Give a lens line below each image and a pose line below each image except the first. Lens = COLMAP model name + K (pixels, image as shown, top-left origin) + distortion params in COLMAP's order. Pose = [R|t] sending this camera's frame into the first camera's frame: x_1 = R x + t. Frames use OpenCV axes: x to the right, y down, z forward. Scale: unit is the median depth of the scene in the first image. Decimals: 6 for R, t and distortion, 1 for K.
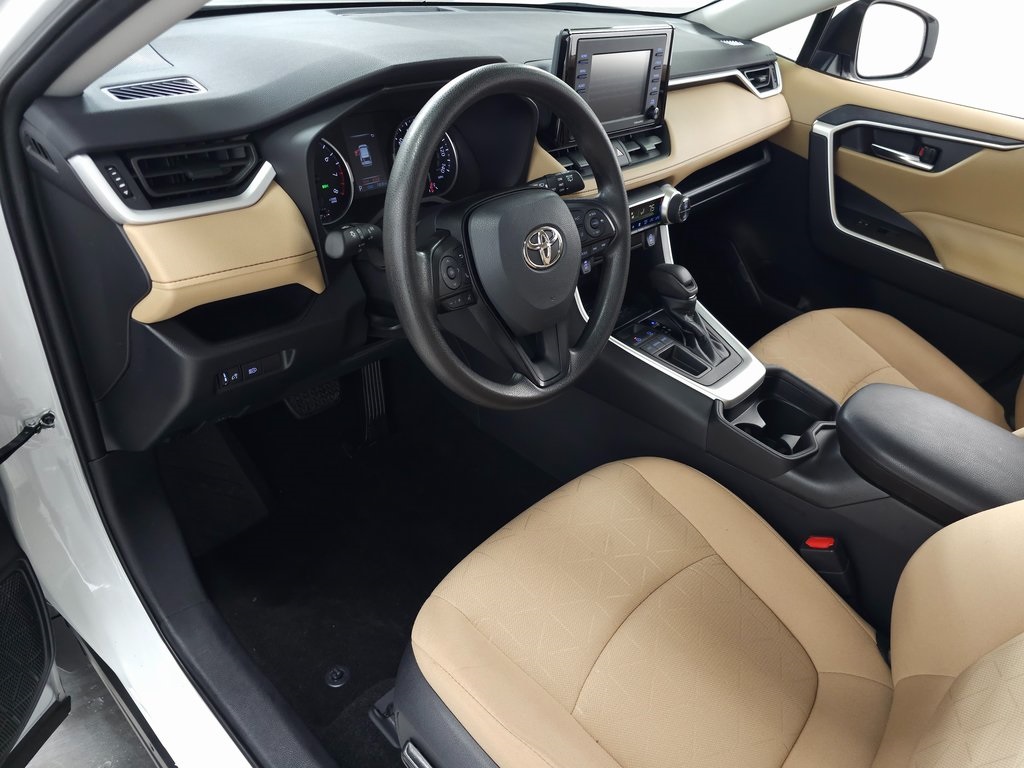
lens RADIAL K [[699.8, 0, 521.6], [0, 699.8, 383.8], [0, 0, 1]] dist [0.045142, -0.053064]
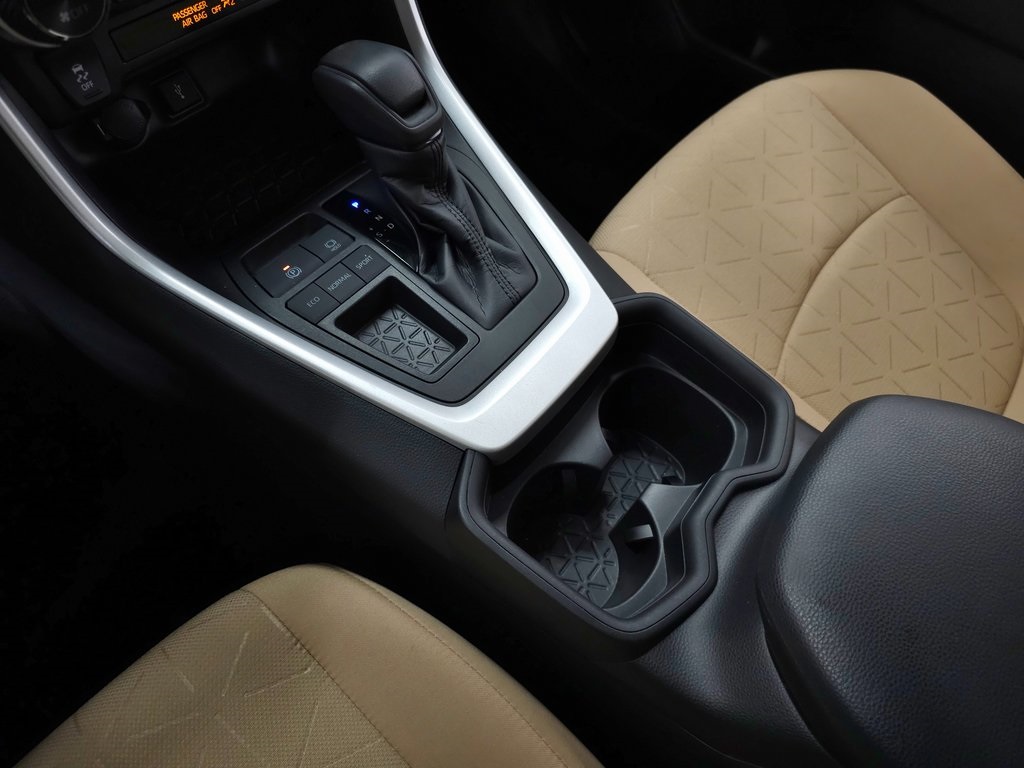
lens RADIAL K [[721.3, 0, 528.0], [0, 721.3, 391.0], [0, 0, 1]] dist [-0.006351, -0.004167]
pose [[0.996743, -0.079702, 0.012290, 0.287441], [0.069239, 0.923916, 0.376278, -0.142674], [-0.041345, -0.374202, 0.926425, 0.599880]]
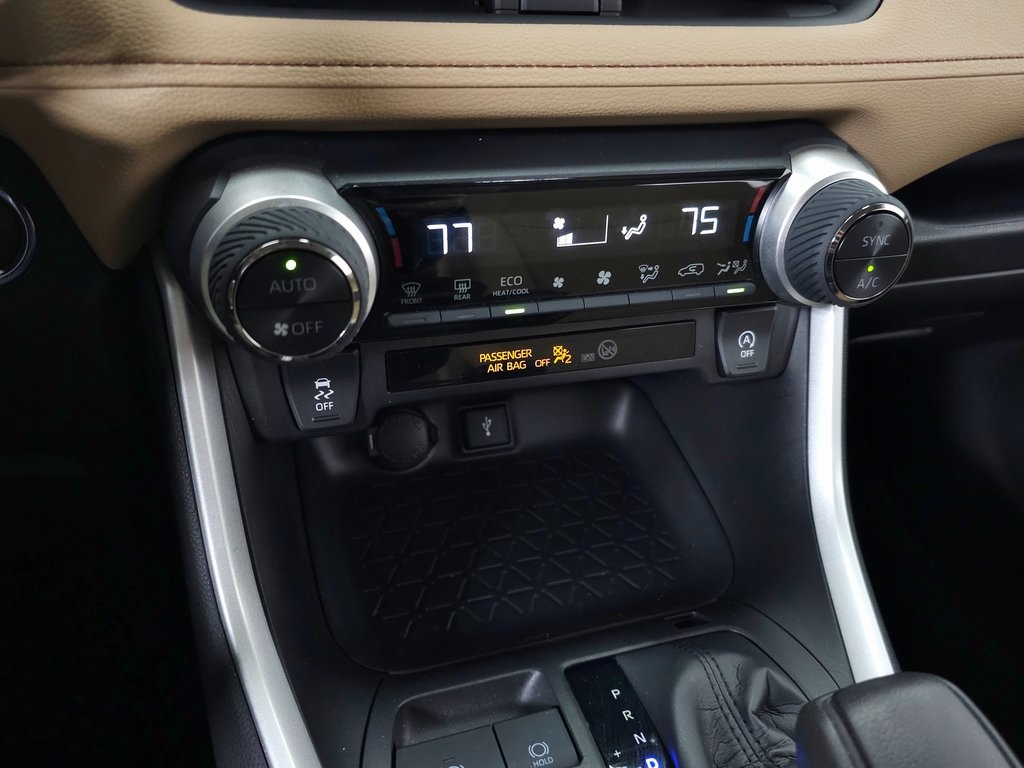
lens RADIAL K [[804.4, 0, 521.3], [0, 804.4, 383.2], [0, 0, 1]] dist [0.028418, -0.039490]
pose [[0.863436, 0.225334, -0.451335, 0.274002], [-0.255245, 0.966860, -0.005586, -0.186898], [0.435119, 0.120024, 0.892337, 0.765584]]
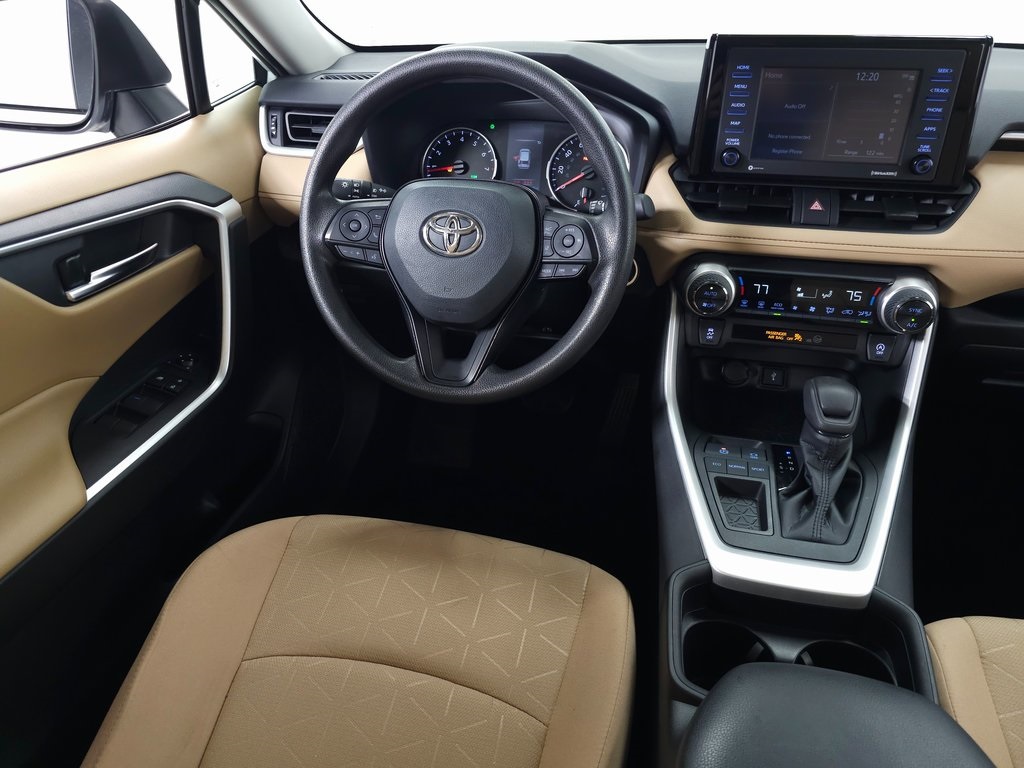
lens RADIAL K [[699.8, 0, 503.3], [0, 699.8, 382.7], [0, 0, 1]] dist [0.045142, -0.053064]
pose [[0.461071, 0.333451, -0.822329, 0.631448], [-0.445452, 0.888460, 0.110506, -0.104008], [0.767455, 0.315357, 0.558179, 0.403235]]
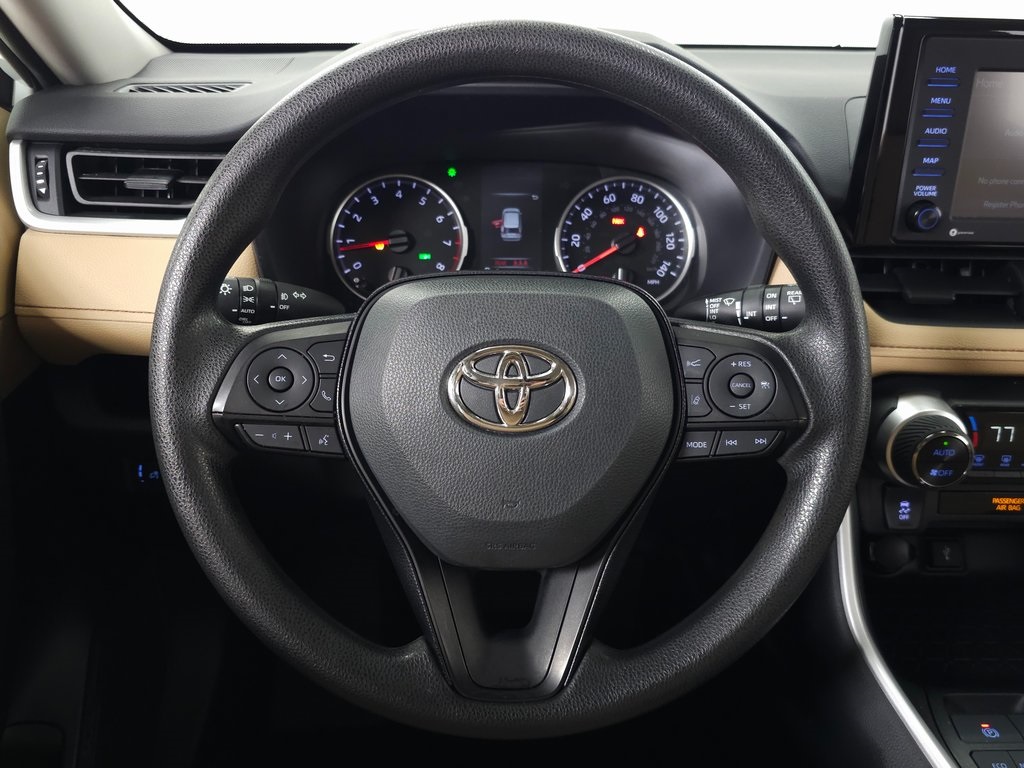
lens RADIAL K [[869.9, 0, 506.1], [0, 869.9, 379.2], [0, 0, 1]] dist [0.035192, -0.050436]
pose [[0.676668, 0.192894, -0.710572, 0.295553], [-0.365541, 0.925749, -0.096793, -0.098927], [0.639140, 0.325239, 0.696935, 0.415087]]
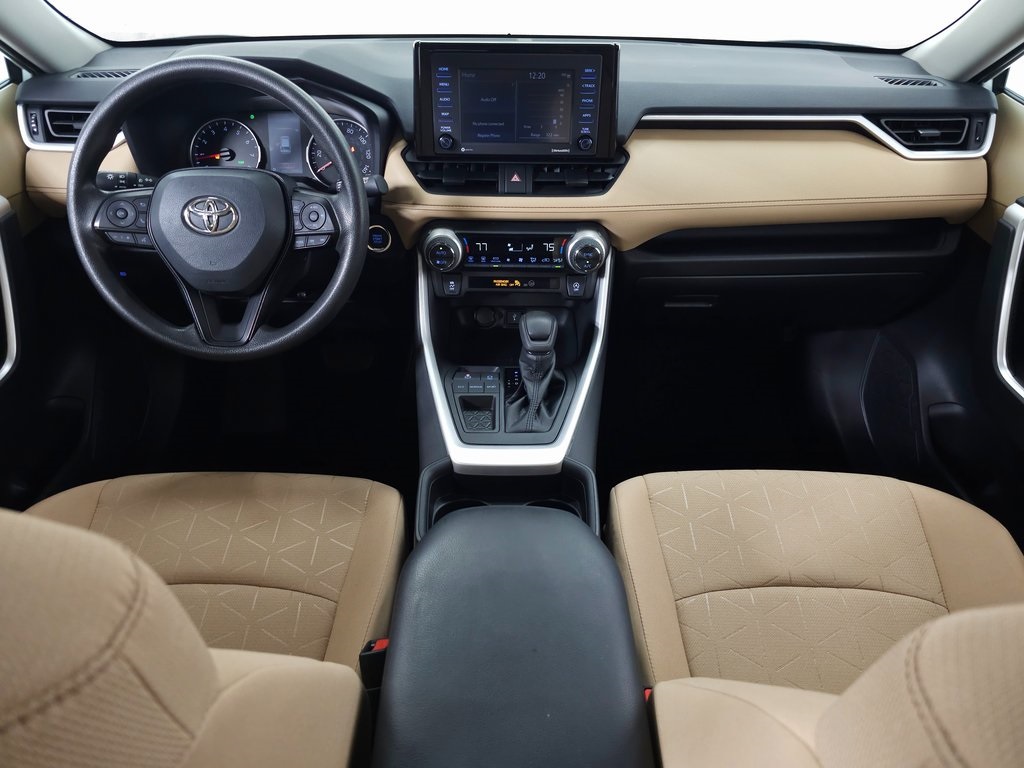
lens RADIAL K [[699.8, 0, 514.5], [0, 699.8, 390.6], [0, 0, 1]] dist [0.045142, -0.053064]
pose [[0.665013, 0.306974, -0.680826, 0.831975], [-0.365046, 0.928905, 0.062261, -0.125596], [0.651535, 0.207129, 0.729794, 0.380422]]
